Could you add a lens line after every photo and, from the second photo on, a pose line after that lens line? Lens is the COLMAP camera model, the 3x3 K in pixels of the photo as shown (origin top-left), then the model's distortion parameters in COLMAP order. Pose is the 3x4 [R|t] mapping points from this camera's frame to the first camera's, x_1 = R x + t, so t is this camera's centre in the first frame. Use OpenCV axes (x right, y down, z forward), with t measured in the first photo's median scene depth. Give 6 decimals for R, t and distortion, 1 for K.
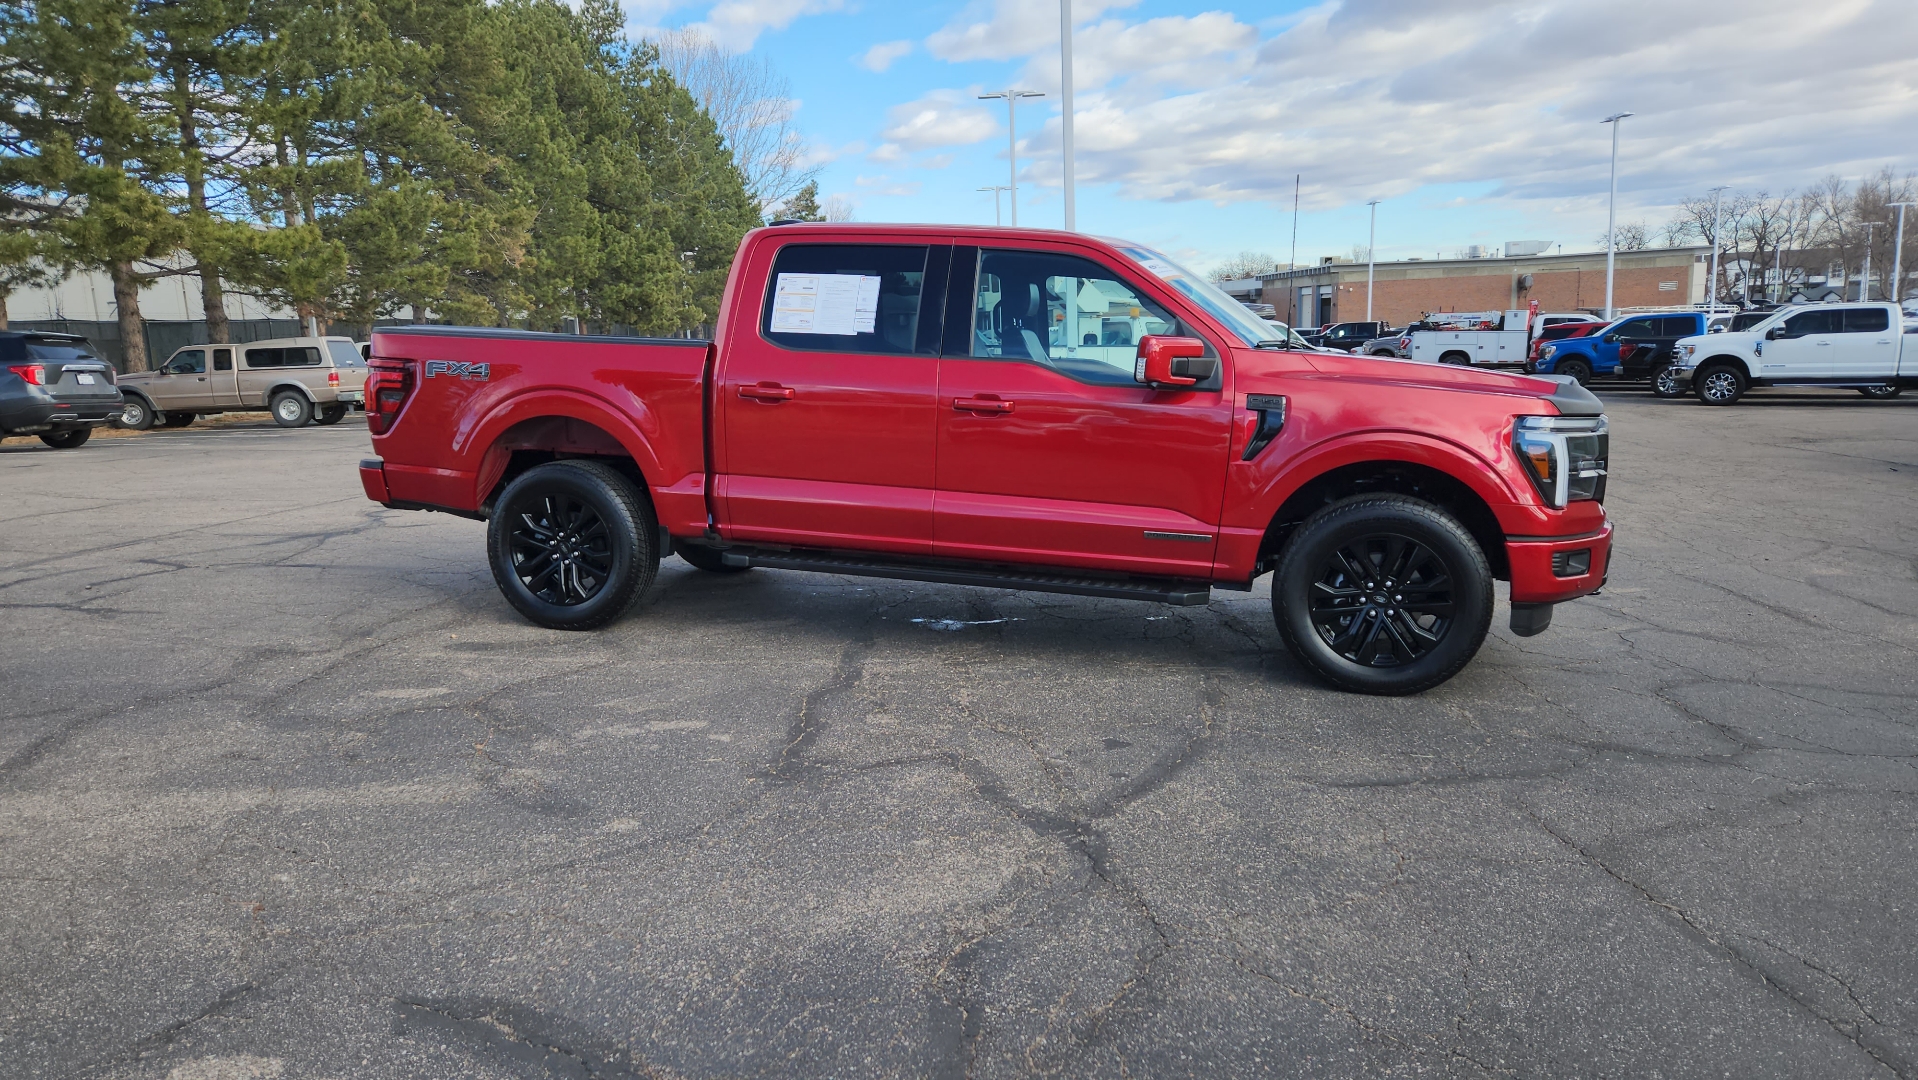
lens RADIAL K [[1293.2, 0, 916.5], [0, 1293.2, 542.3], [0, 0, 1]] dist [0.079479, -0.062173]
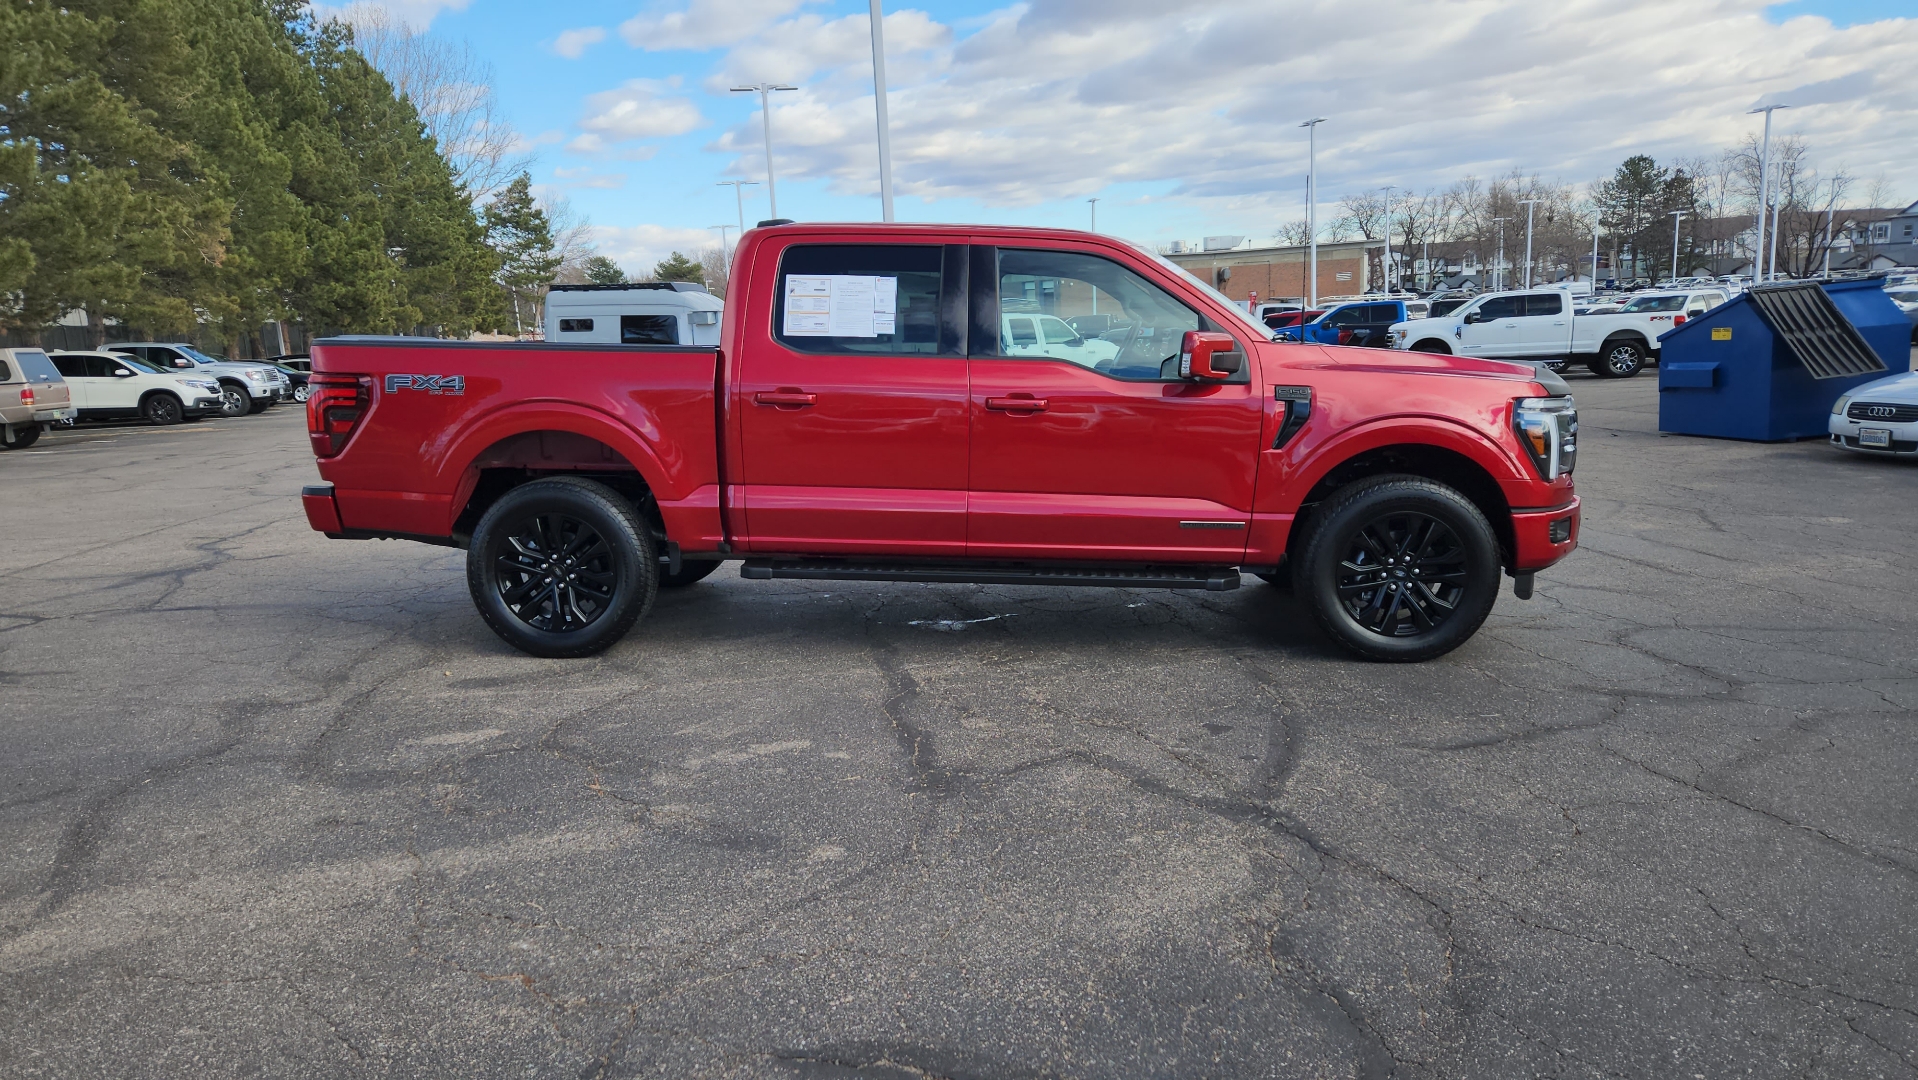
lens RADIAL K [[1295.9, 0, 918.2], [0, 1295.9, 552.1], [0, 0, 1]] dist [0.080560, -0.066281]
pose [[0.976579, -0.055628, 0.207842, -0.053792], [0.053475, 0.998442, 0.015966, -0.002621], [-0.208406, -0.004477, 0.978032, 0.006837]]
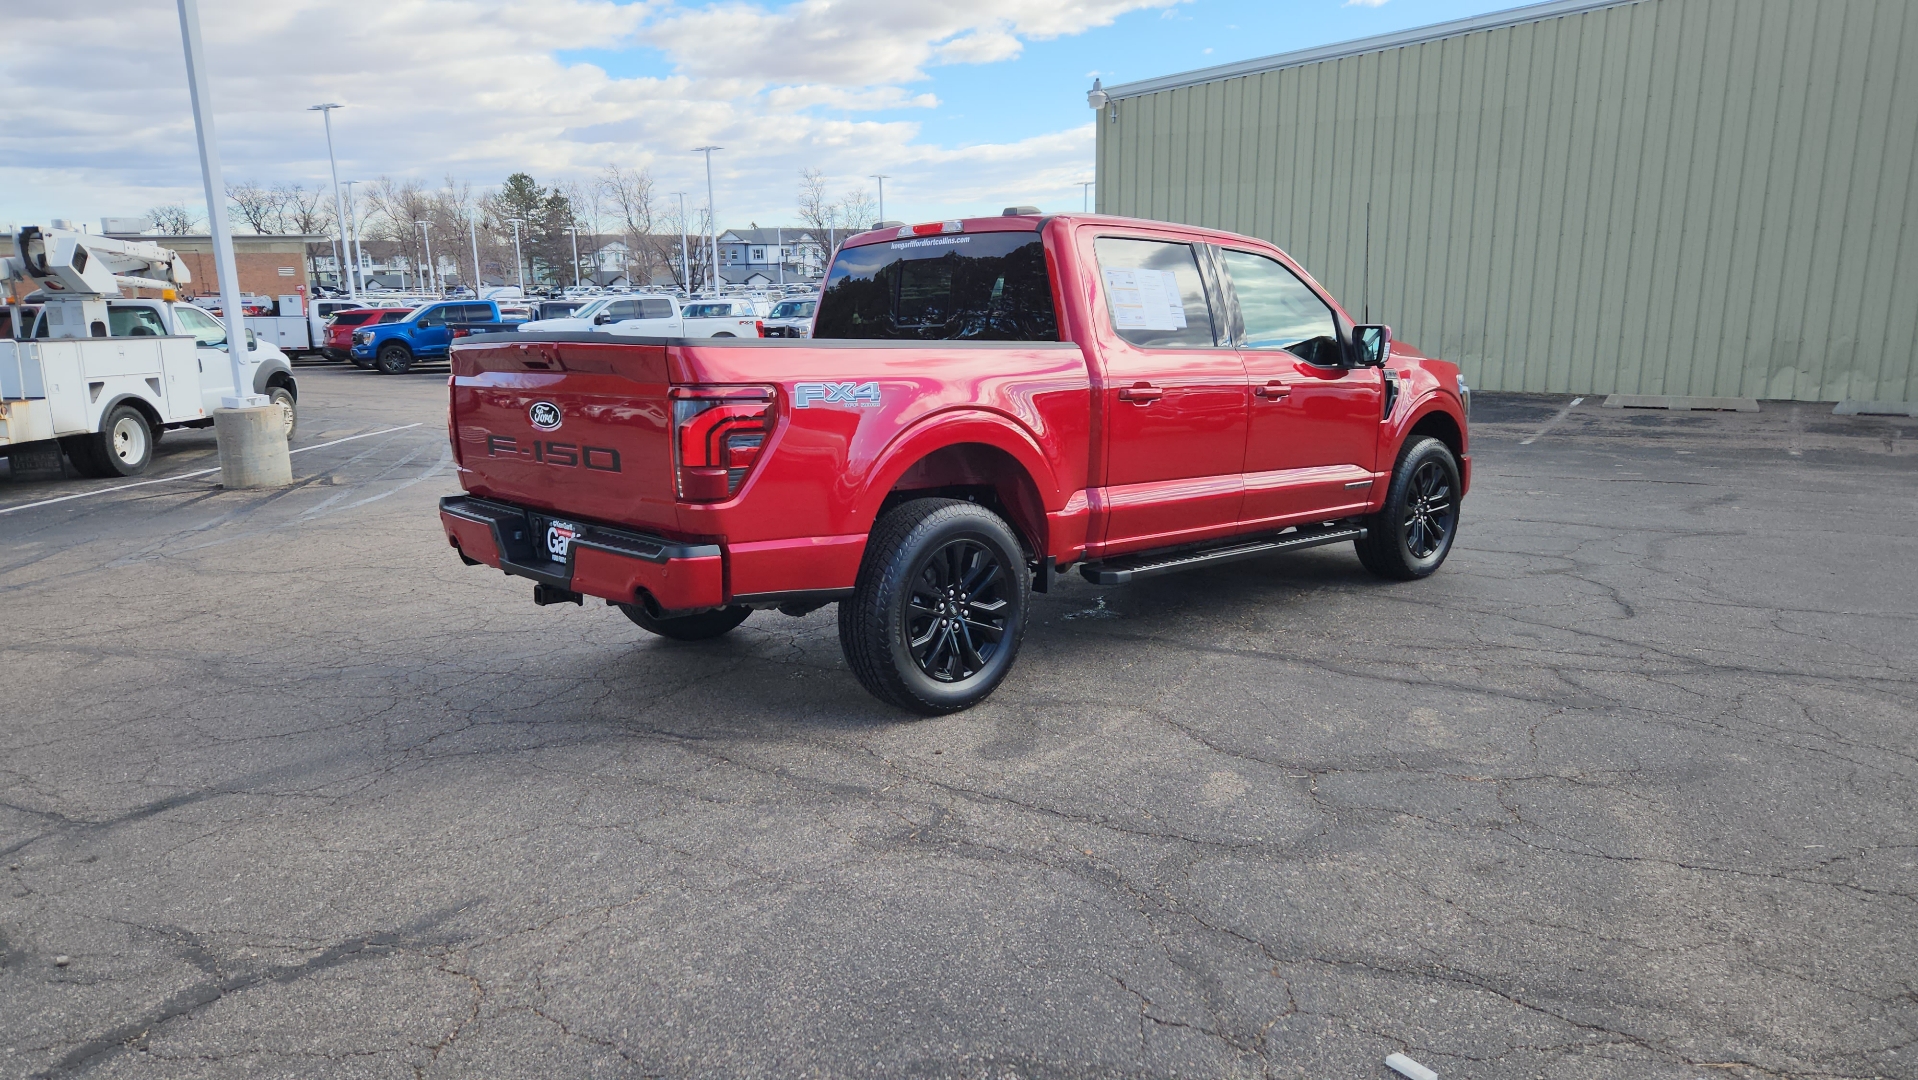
lens RADIAL K [[1295.9, 0, 918.2], [0, 1295.9, 552.1], [0, 0, 1]] dist [0.080560, -0.066281]
pose [[0.513756, -0.163409, 0.842231, -0.239034], [0.147189, 0.983926, 0.101116, -0.028689], [-0.845216, 0.072019, 0.529550, 0.151858]]
